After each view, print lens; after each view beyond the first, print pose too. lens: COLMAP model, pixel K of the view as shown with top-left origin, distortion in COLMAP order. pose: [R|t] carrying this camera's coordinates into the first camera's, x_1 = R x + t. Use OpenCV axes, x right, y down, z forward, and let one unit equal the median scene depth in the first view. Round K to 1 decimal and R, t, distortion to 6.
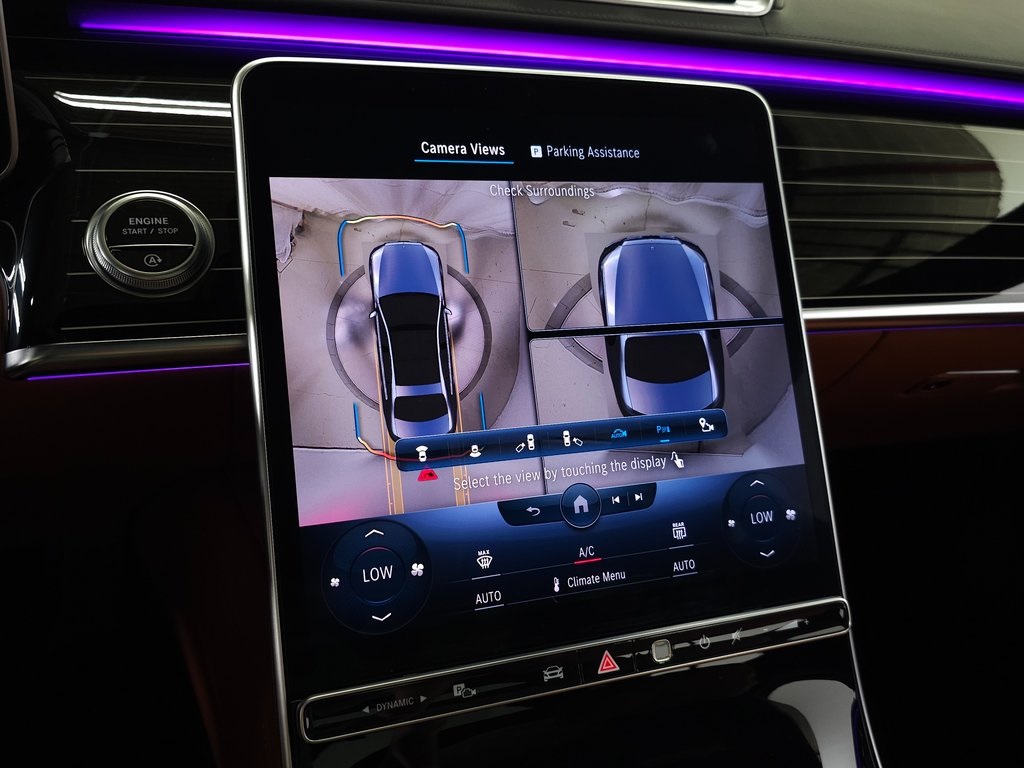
lens RADIAL K [[855.1, 0, 517.3], [0, 855.1, 375.4], [0, 0, 1]] dist [0.059172, -0.091022]
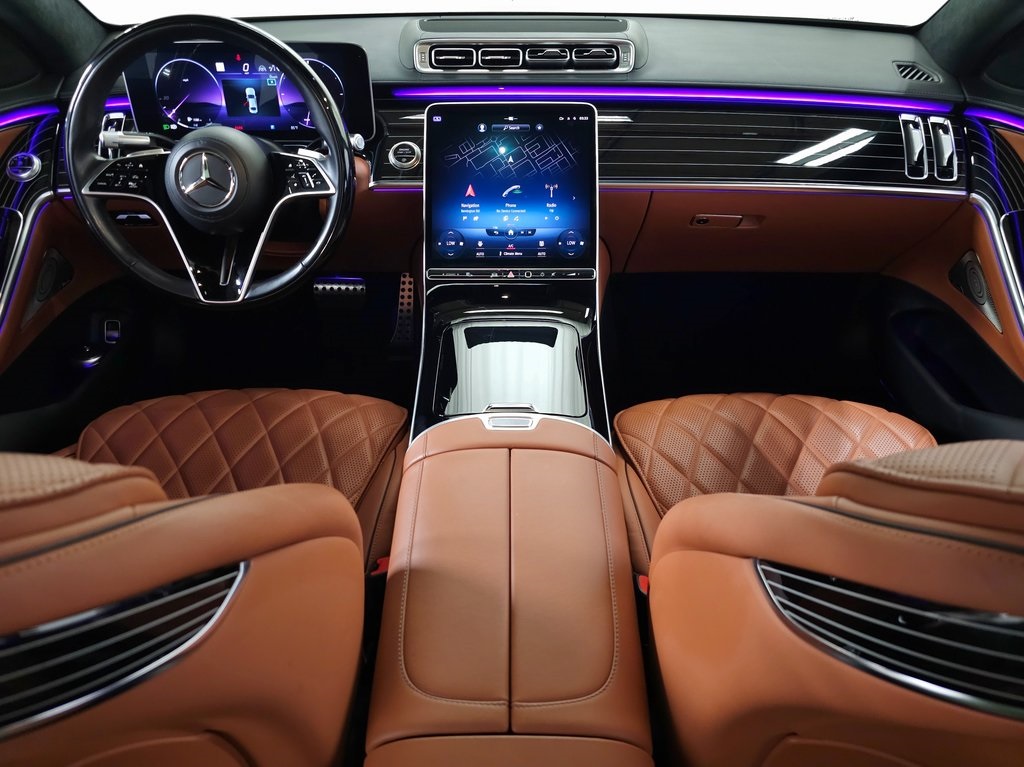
lens RADIAL K [[713.5, 0, 513.6], [0, 713.5, 383.7], [0, 0, 1]] dist [0.044545, -0.044661]
pose [[0.932210, 0.091873, -0.350062, 1.187173], [-0.068746, 0.994584, 0.077957, 0.550564], [0.355328, -0.048607, 0.933477, -1.771549]]
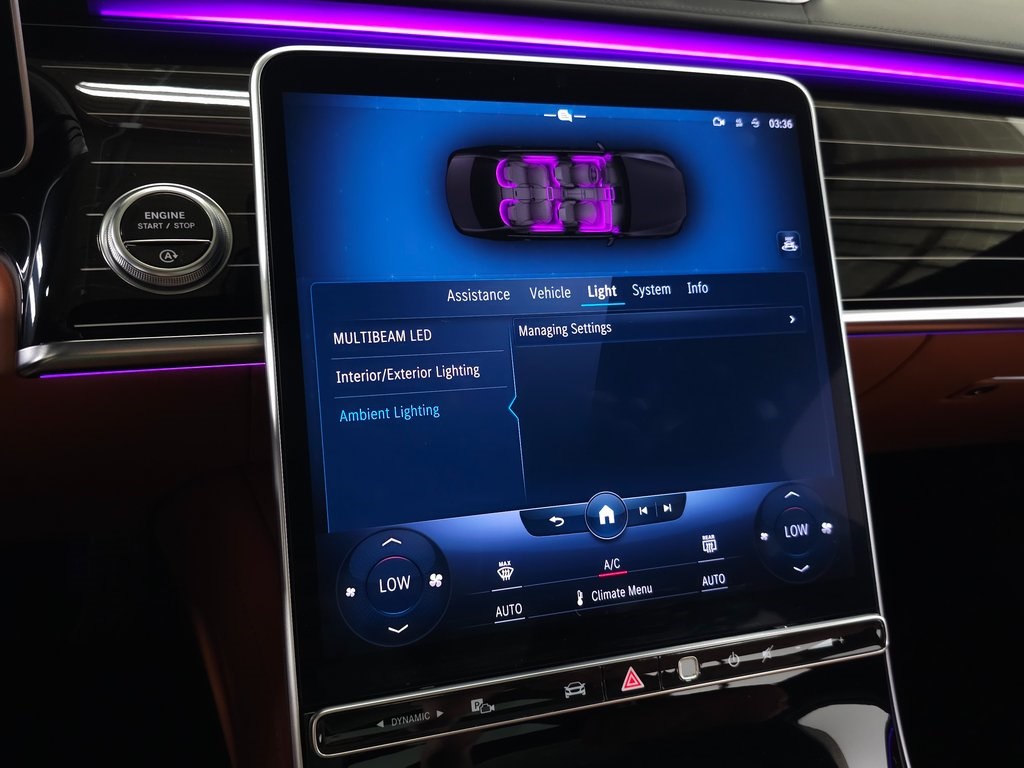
lens RADIAL K [[855.1, 0, 516.2], [0, 855.1, 382.5], [0, 0, 1]] dist [0.059172, -0.091022]
pose [[0.999344, 0.014598, -0.033129, 0.002617], [-0.013984, 0.999728, 0.018680, -0.014535], [0.033393, -0.018205, 0.999276, 0.040201]]
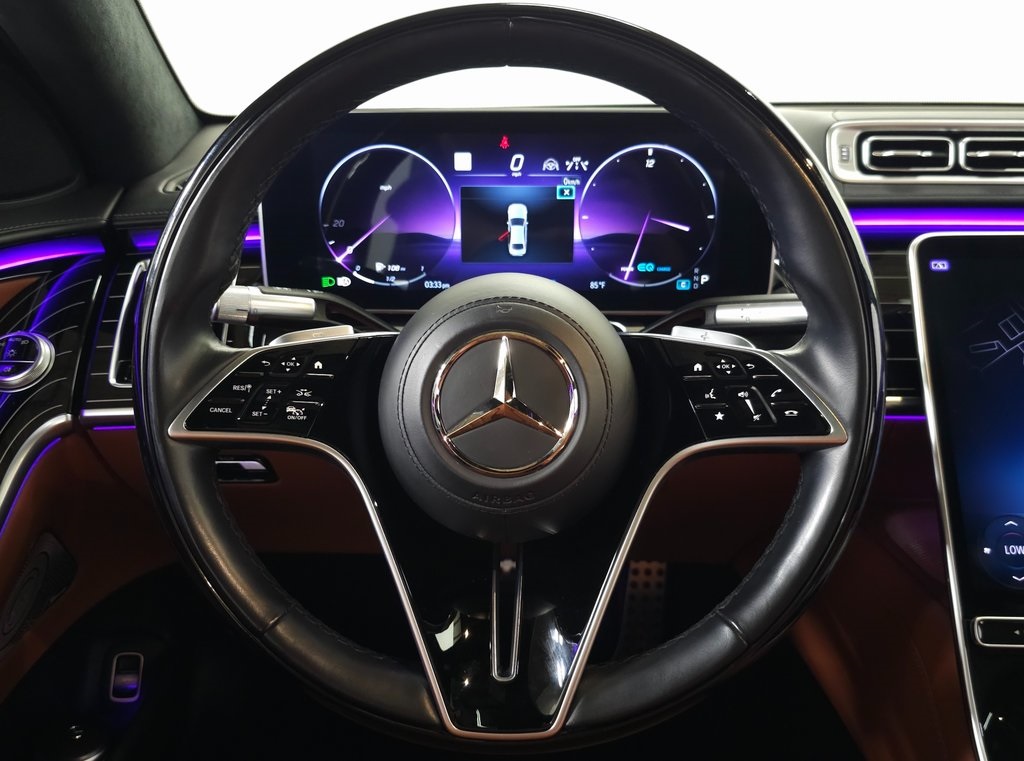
lens RADIAL K [[855.1, 0, 519.2], [0, 855.1, 384.2], [0, 0, 1]] dist [0.059172, -0.091022]
pose [[0.920804, 0.011580, -0.389853, -0.358318], [-0.085655, 0.981161, -0.173168, 0.267317], [0.380504, 0.192847, 0.904449, -0.738940]]
